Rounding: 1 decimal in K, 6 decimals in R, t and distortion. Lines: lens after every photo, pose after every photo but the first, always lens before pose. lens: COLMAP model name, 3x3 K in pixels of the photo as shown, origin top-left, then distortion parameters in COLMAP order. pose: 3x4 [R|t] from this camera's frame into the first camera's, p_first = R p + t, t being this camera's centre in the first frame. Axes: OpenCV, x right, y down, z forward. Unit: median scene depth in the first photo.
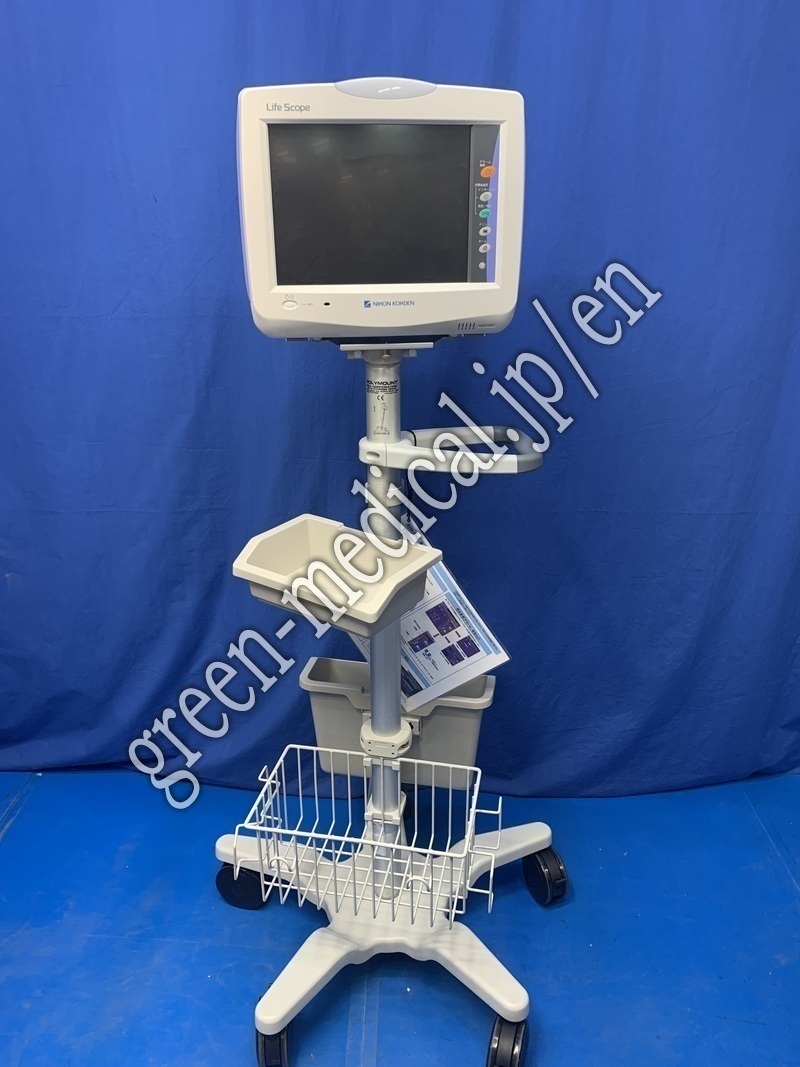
lens RADIAL K [[810.3, 0, 398.5], [0, 810.3, 525.7], [0, 0, 1]] dist [0.030856, 0.004236]
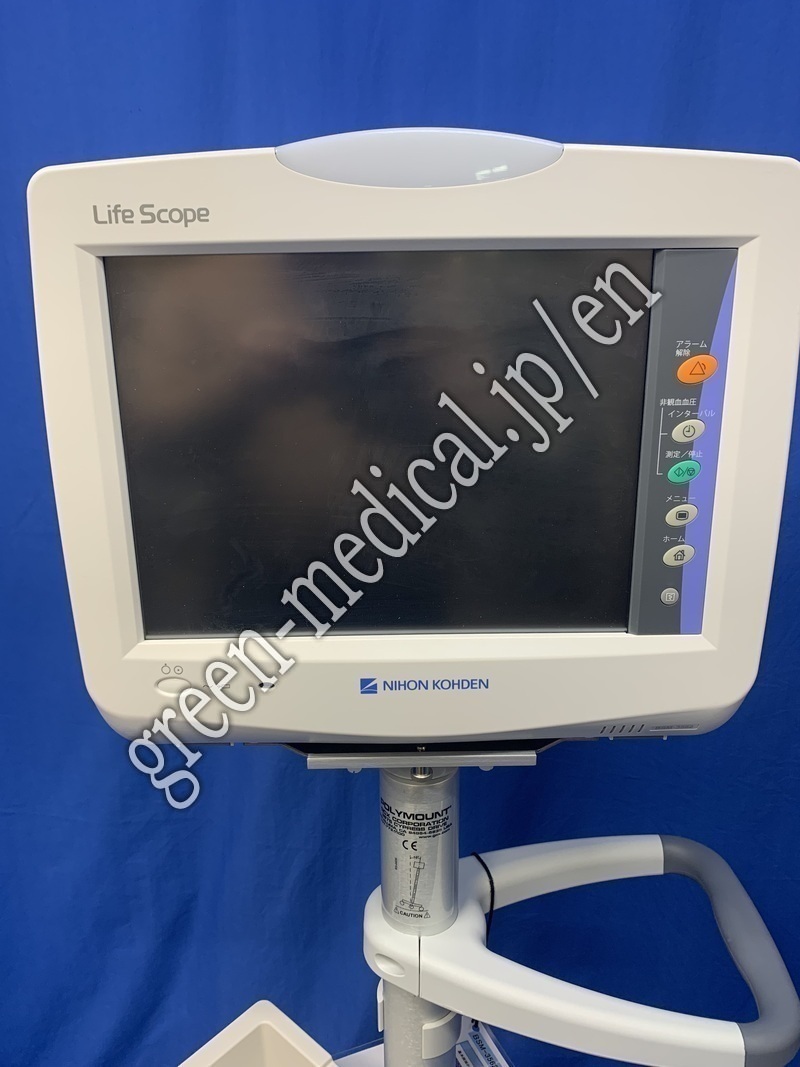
lens RADIAL K [[810.3, 0, 403.8], [0, 810.3, 539.3], [0, 0, 1]] dist [0.030856, 0.004236]
pose [[0.992691, 0.029238, -0.117087, 0.022853], [-0.037141, 0.997135, -0.065893, -0.320839], [0.114825, 0.069760, 0.990933, 0.611429]]
